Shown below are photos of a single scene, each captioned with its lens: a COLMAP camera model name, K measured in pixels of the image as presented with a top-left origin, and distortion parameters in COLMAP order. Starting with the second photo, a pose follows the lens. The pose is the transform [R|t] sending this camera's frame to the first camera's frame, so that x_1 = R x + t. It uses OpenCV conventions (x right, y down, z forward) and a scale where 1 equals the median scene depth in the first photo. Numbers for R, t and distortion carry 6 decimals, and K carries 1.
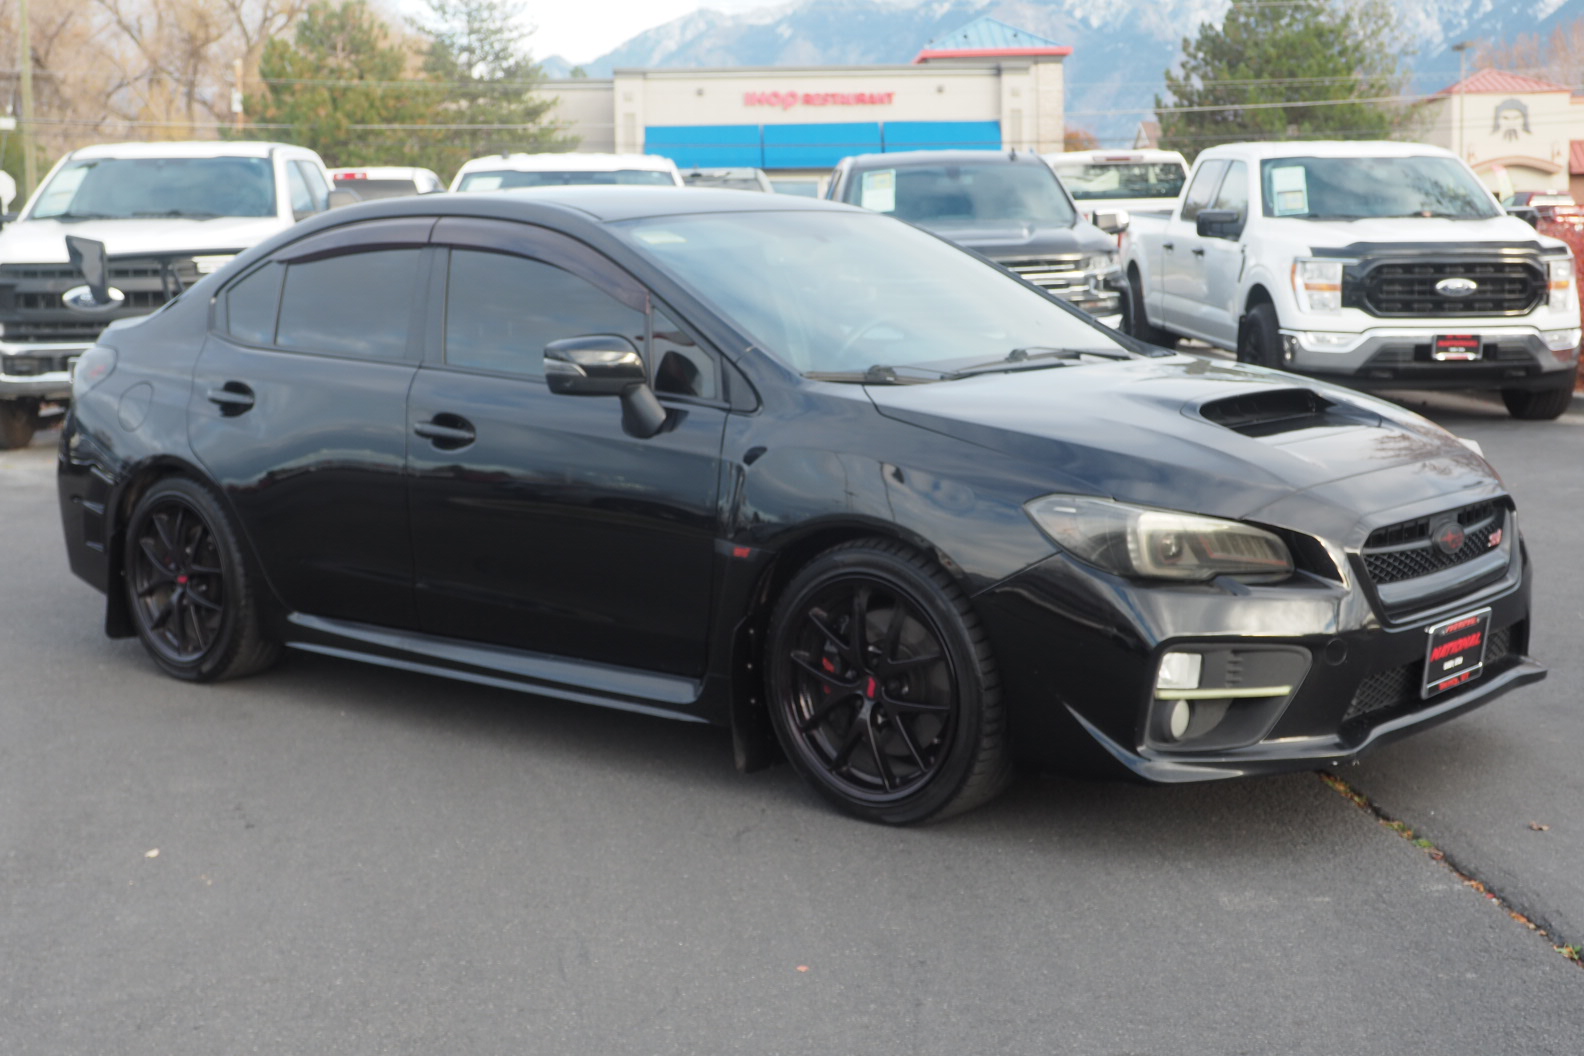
lens RADIAL K [[2072.9, 0, 792.0], [0, 2072.9, 528.0], [0, 0, 1]] dist [-0.002812, 0.054870]
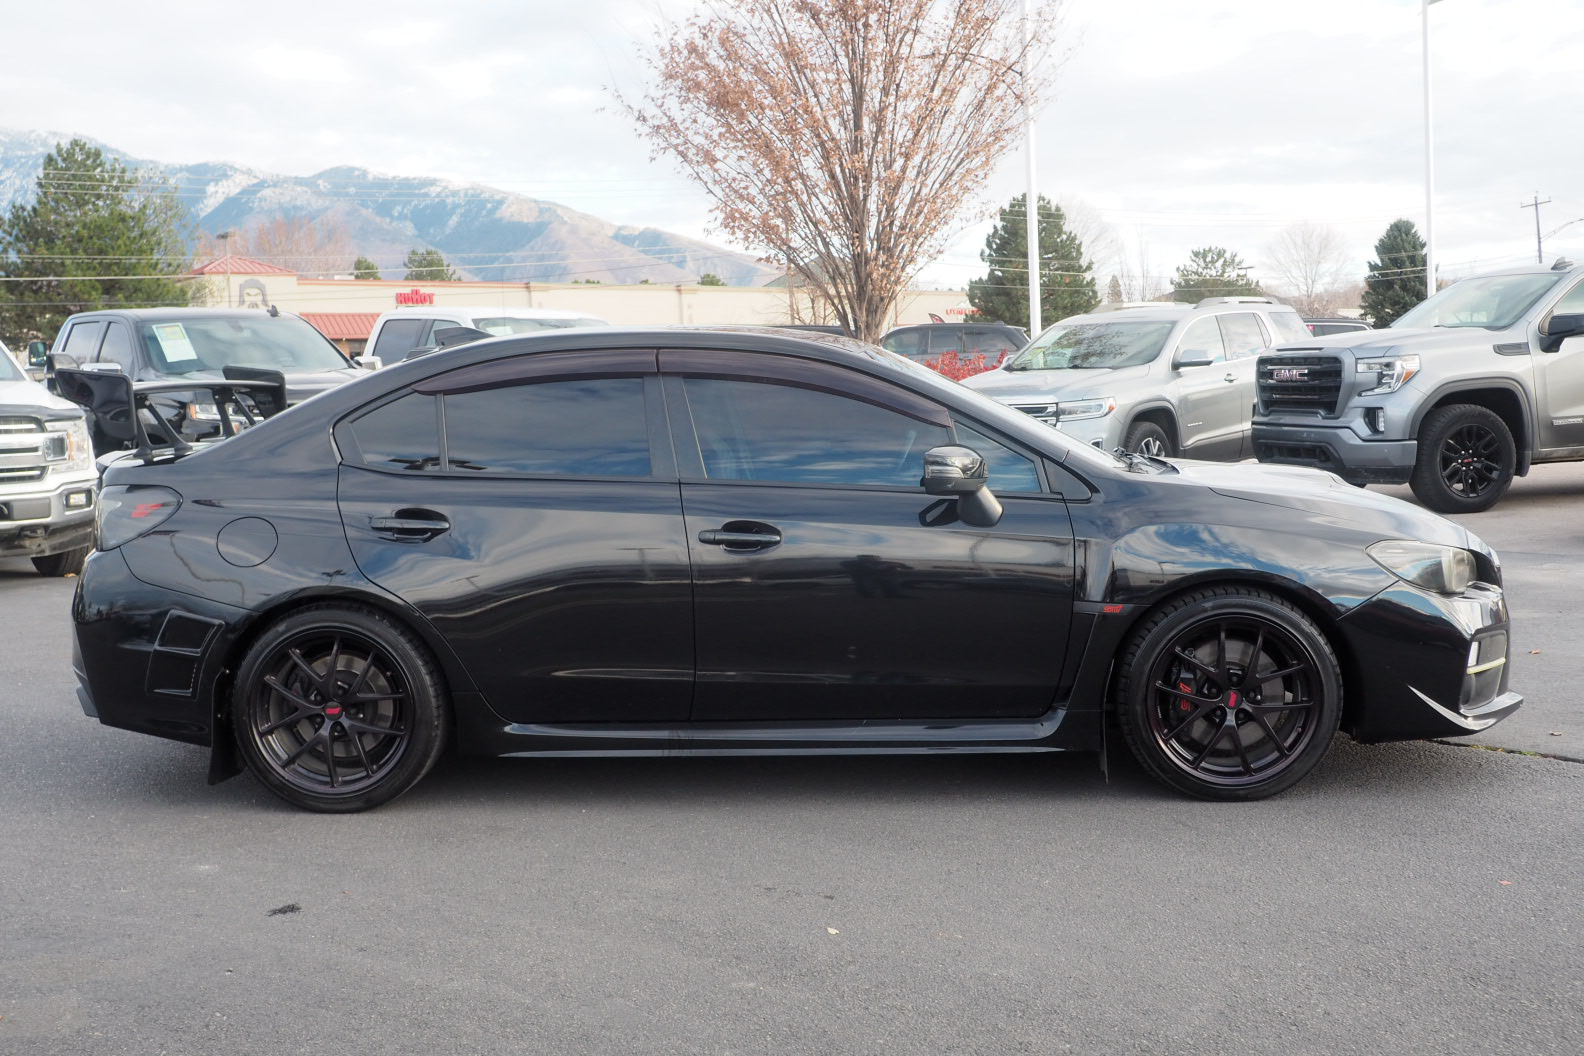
lens RADIAL K [[1706.2, 0, 792.0], [0, 1706.2, 528.0], [0, 0, 1]] dist [0.012672, -0.024149]
pose [[0.798103, -0.056140, 0.599900, -0.797960], [0.091579, 0.995384, -0.028687, -0.025642], [-0.595521, 0.077834, 0.799560, 0.270201]]
